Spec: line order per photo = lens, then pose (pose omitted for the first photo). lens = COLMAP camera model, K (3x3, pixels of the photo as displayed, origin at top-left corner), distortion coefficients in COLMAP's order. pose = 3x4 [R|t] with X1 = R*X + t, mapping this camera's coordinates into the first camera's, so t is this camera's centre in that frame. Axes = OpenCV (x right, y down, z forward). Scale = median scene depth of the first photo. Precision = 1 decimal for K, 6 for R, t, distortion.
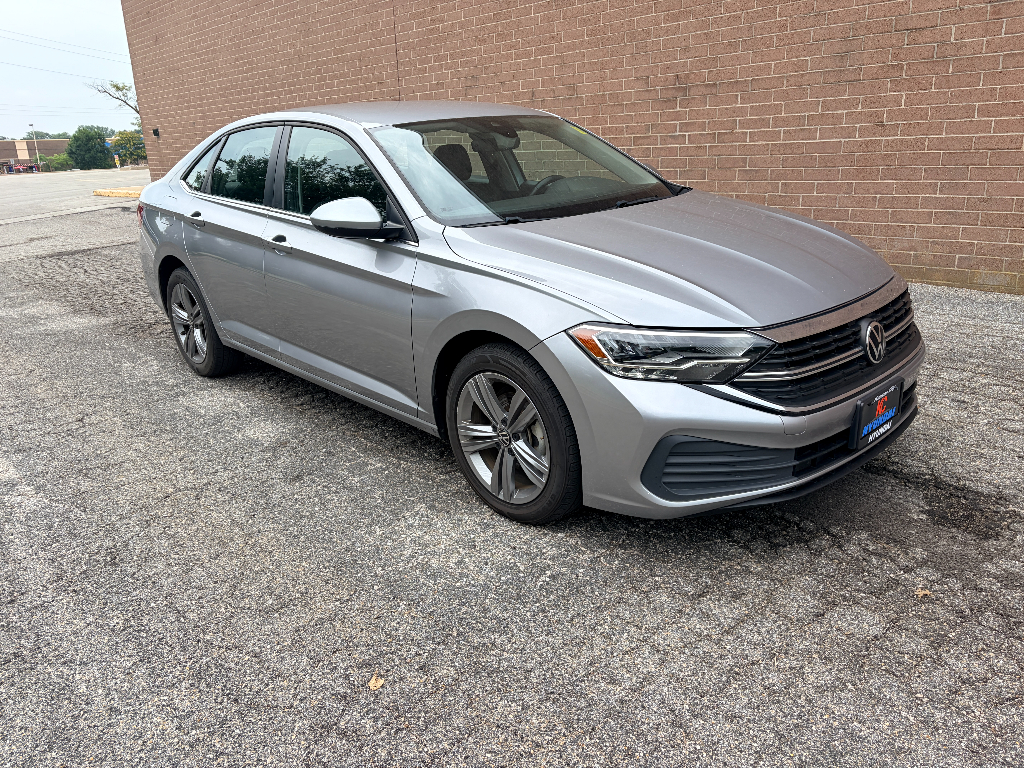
lens RADIAL K [[788.1, 0, 514.4], [0, 788.1, 355.3], [0, 0, 1]] dist [0.069204, -0.064035]
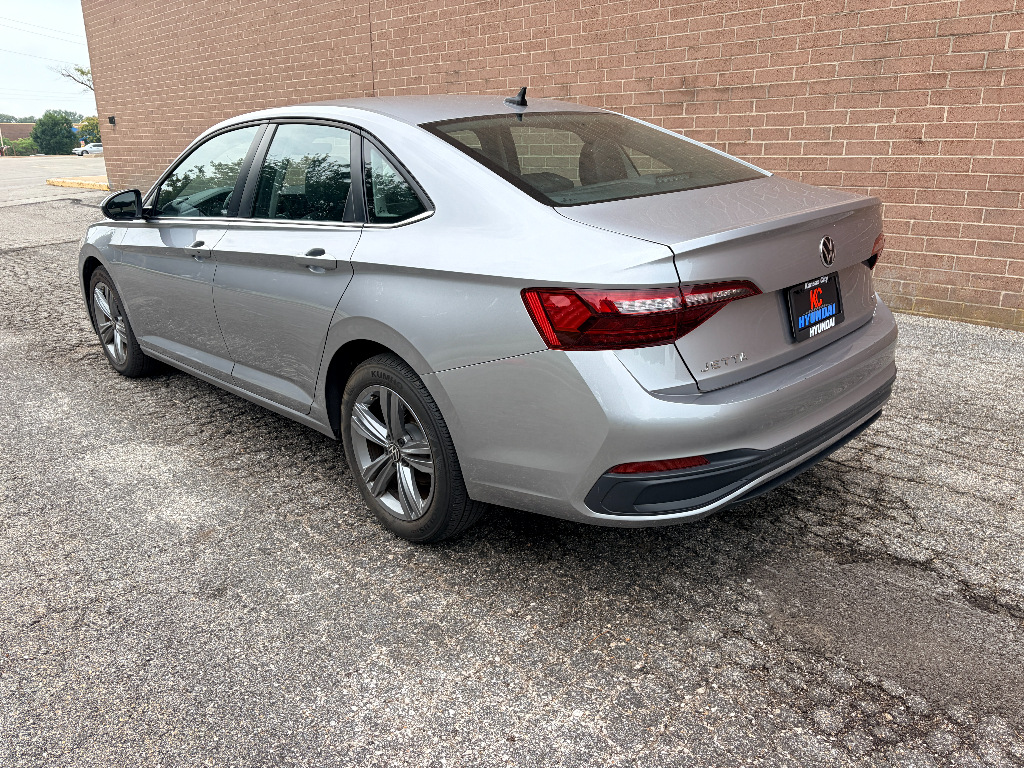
lens RADIAL K [[788.1, 0, 514.4], [0, 788.1, 355.3], [0, 0, 1]] dist [0.069204, -0.064035]
pose [[0.999147, 0.021731, 0.035119, -0.013487], [-0.021782, 0.999762, 0.001067, -0.043479], [-0.035087, -0.001831, 0.999383, 0.132864]]
